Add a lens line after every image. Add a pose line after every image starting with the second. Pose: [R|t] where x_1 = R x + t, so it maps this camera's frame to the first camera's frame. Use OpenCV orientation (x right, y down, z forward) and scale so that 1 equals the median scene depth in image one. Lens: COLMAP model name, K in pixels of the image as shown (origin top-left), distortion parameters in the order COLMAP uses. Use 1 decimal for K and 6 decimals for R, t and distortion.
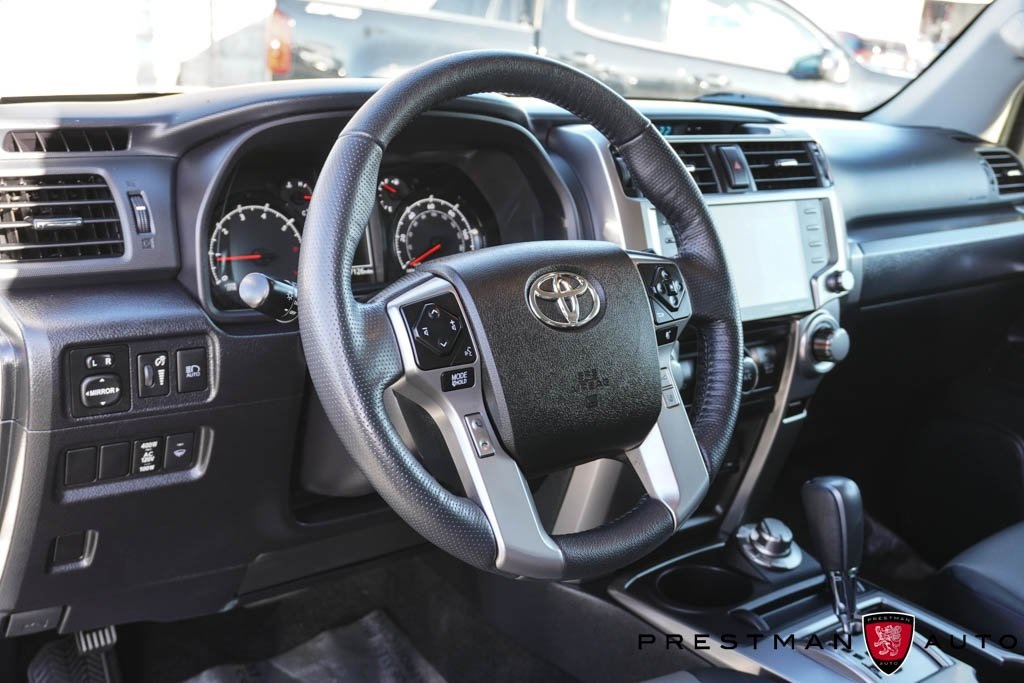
lens RADIAL K [[1130.8, 0, 513.8], [0, 1130.8, 345.9], [0, 0, 1]] dist [-0.037053, 0.000000]
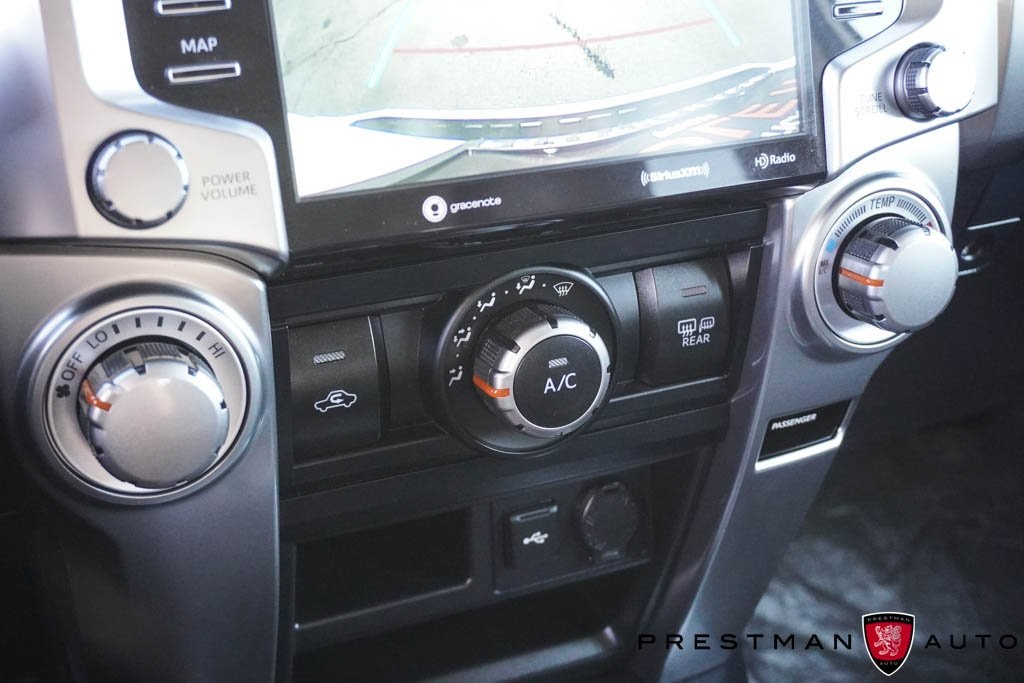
lens RADIAL K [[1348.3, 0, 510.7], [0, 1348.3, 341.0], [0, 0, 1]] dist [0.009459, 0.000000]
pose [[0.968531, 0.089953, -0.232068, 0.308094], [-0.038340, 0.975198, 0.217989, -0.073047], [0.245921, -0.202231, 0.947959, 0.694541]]
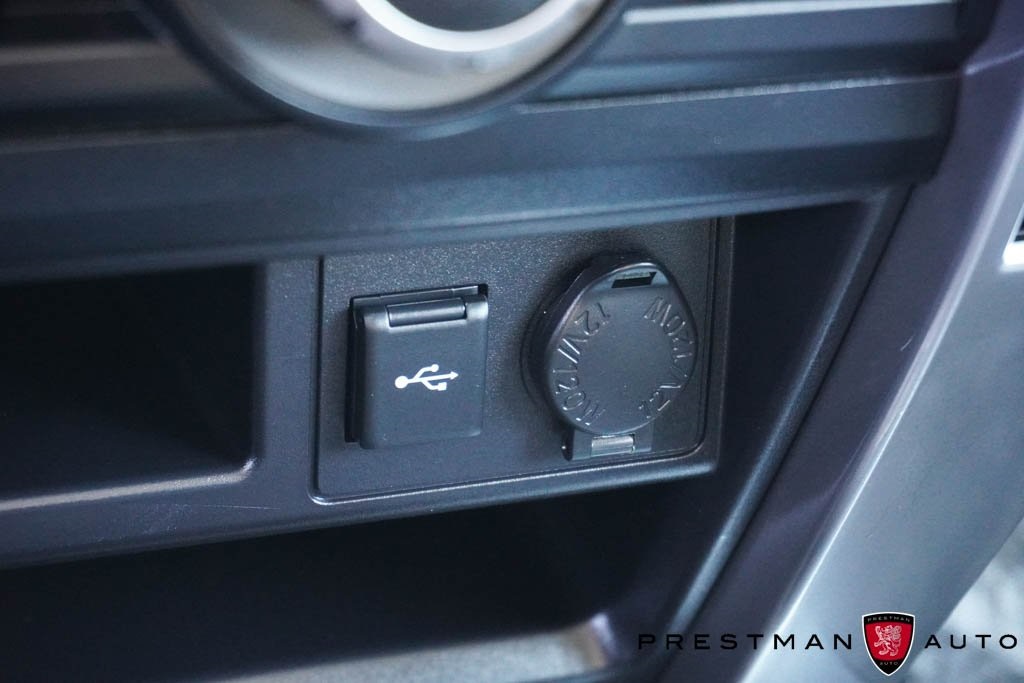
lens RADIAL K [[2344.4, 0, 511.5], [0, 2344.4, 342.1], [0, 0, 1]] dist [0.030158, 0.000000]
pose [[0.951367, 0.217055, -0.218605, 0.292844], [-0.141481, 0.938208, 0.315831, -0.005342], [0.273650, -0.269543, 0.923289, 0.850461]]
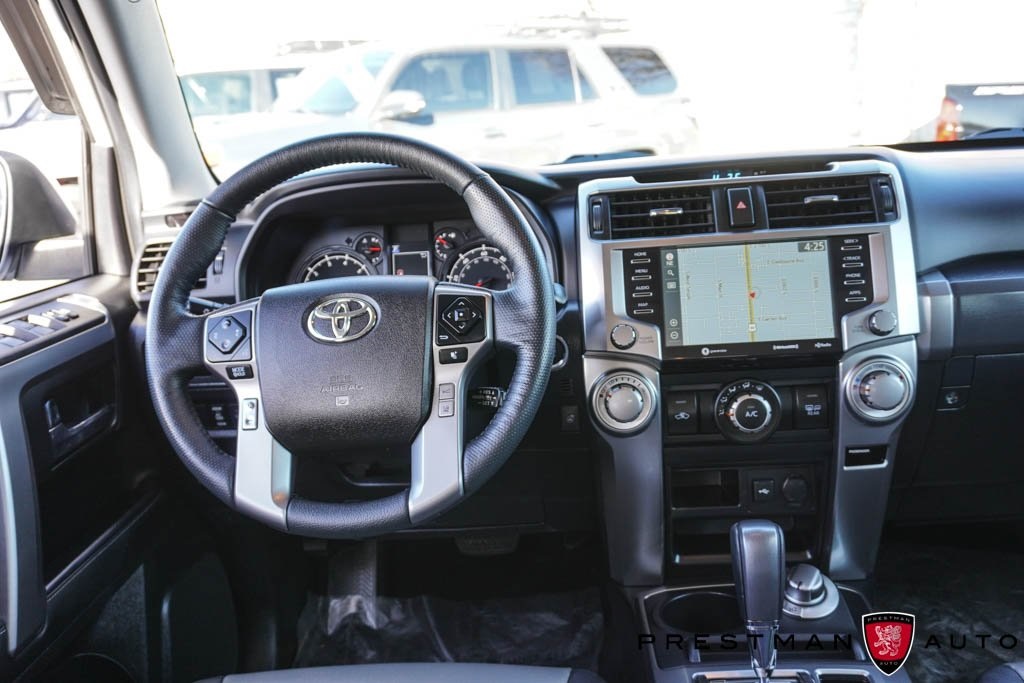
lens RADIAL K [[890.0, 0, 509.1], [0, 890.0, 337.5], [0, 0, 1]] dist [-0.051737, -0.002797]
pose [[0.726294, 0.034983, -0.686494, 0.646814], [-0.066914, 0.997559, -0.019958, -0.010803], [0.684120, 0.060431, 0.726862, 0.297513]]
